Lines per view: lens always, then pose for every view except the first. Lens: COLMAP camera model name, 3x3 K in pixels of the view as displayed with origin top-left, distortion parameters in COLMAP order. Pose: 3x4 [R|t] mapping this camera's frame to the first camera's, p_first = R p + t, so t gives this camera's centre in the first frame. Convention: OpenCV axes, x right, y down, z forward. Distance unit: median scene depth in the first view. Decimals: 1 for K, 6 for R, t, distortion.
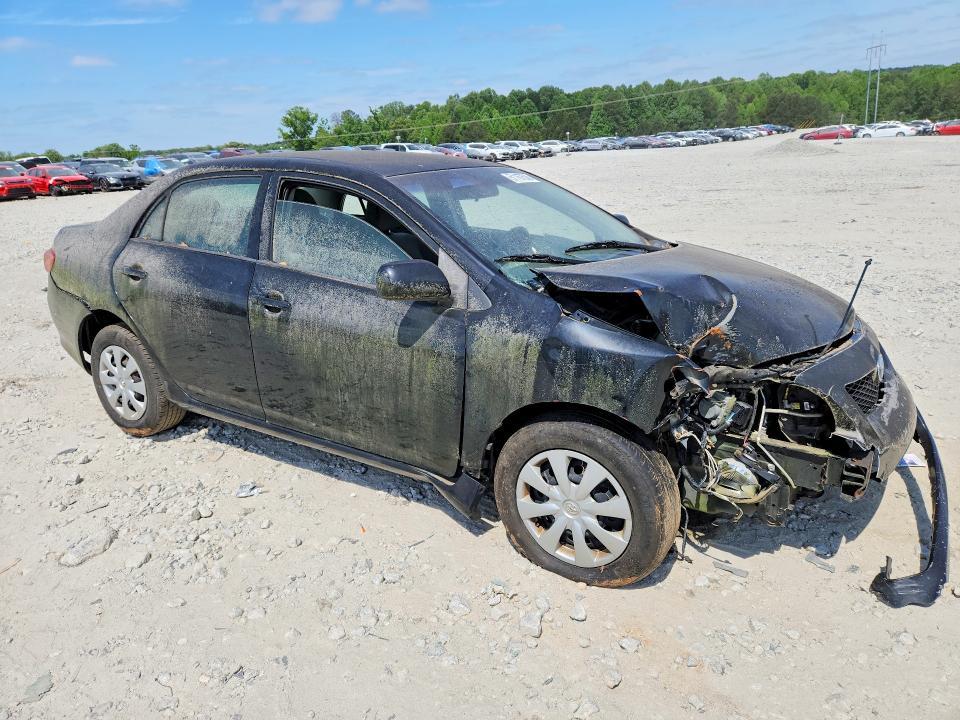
lens RADIAL K [[687.4, 0, 480.0], [0, 687.4, 360.0], [0, 0, 1]] dist [-0.004706, -0.027503]
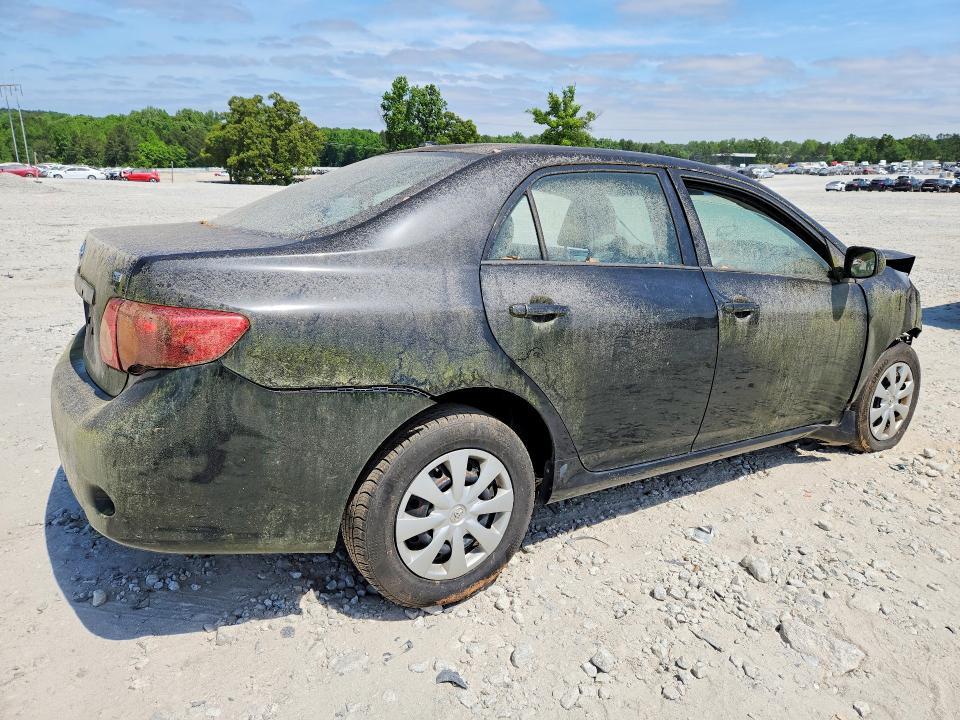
lens RADIAL K [[657.4, 0, 480.0], [0, 657.4, 360.0], [0, 0, 1]] dist [0.001912, 0.004152]
pose [[0.453344, -0.185700, 0.871776, -1.075568], [0.229633, 0.969374, 0.087075, -0.148702], [-0.861248, 0.160714, 0.482103, 0.757213]]
